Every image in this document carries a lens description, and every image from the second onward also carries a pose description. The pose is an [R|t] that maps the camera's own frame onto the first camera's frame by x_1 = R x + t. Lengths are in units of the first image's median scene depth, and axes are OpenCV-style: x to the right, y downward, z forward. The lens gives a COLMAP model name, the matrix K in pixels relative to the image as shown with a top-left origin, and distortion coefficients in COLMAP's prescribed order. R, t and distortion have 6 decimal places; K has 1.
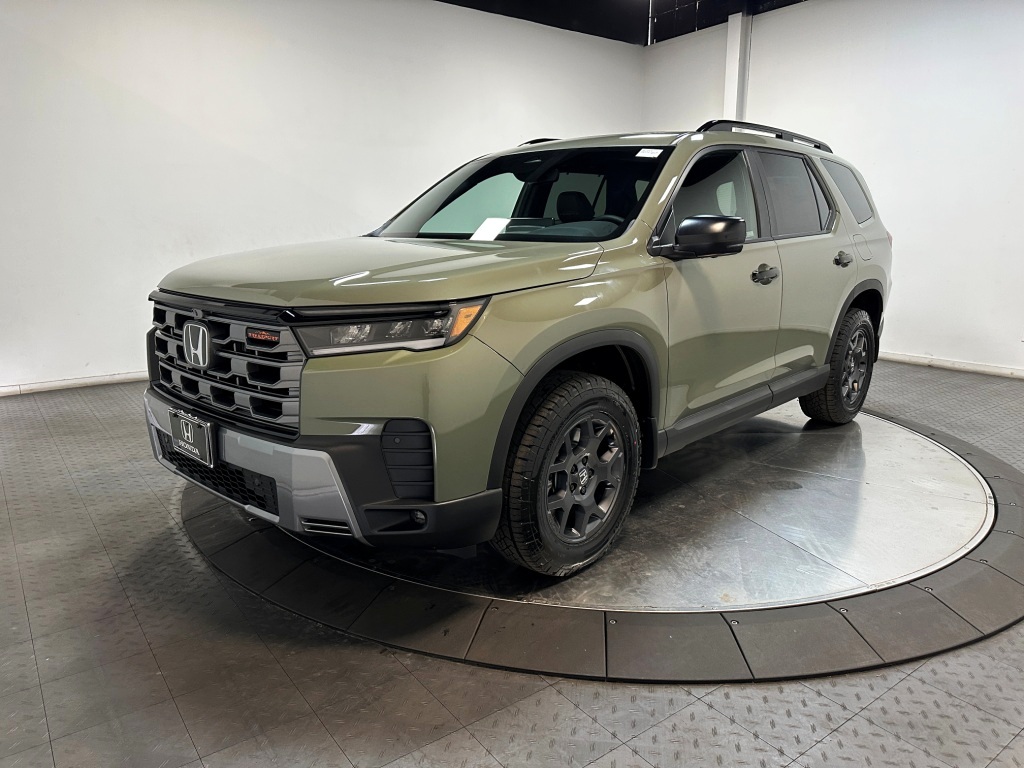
lens RADIAL K [[728.4, 0, 512.0], [0, 728.4, 384.0], [0, 0, 1]] dist [0.060835, -0.096375]
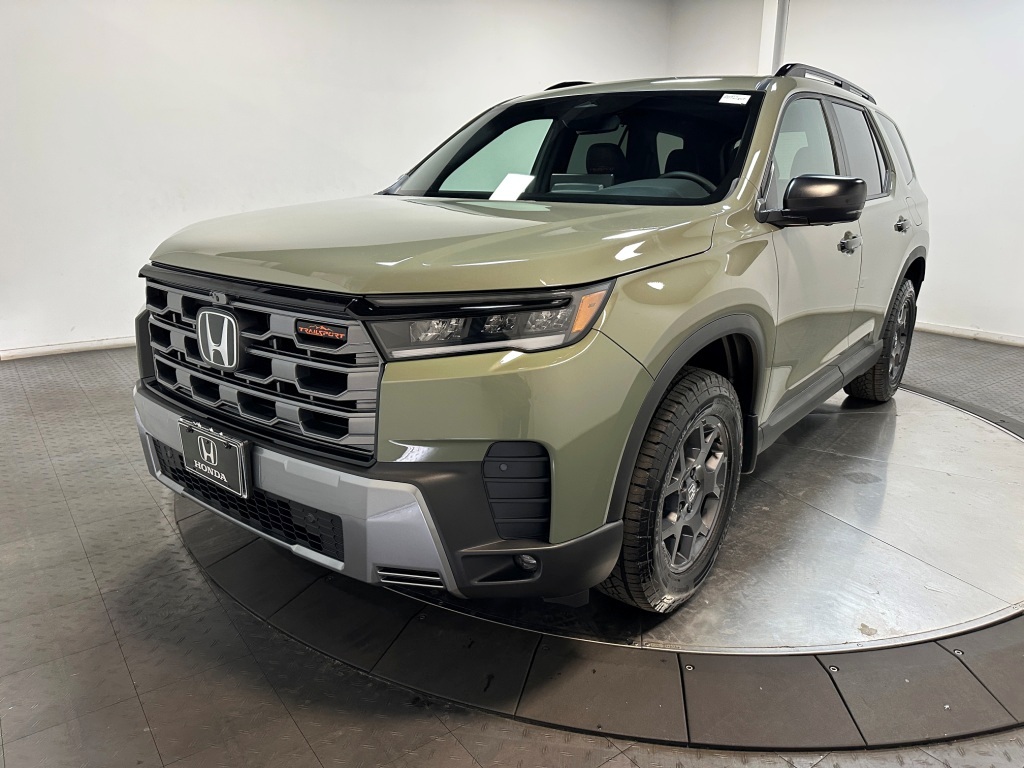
lens RADIAL K [[719.1, 0, 521.9], [0, 719.1, 390.4], [0, 0, 1]] dist [0.067990, -0.115829]
pose [[0.996107, -0.012778, 0.087220, -0.177129], [0.006883, 0.997691, 0.067566, -0.047953], [-0.087882, -0.066703, 0.993895, 0.212318]]
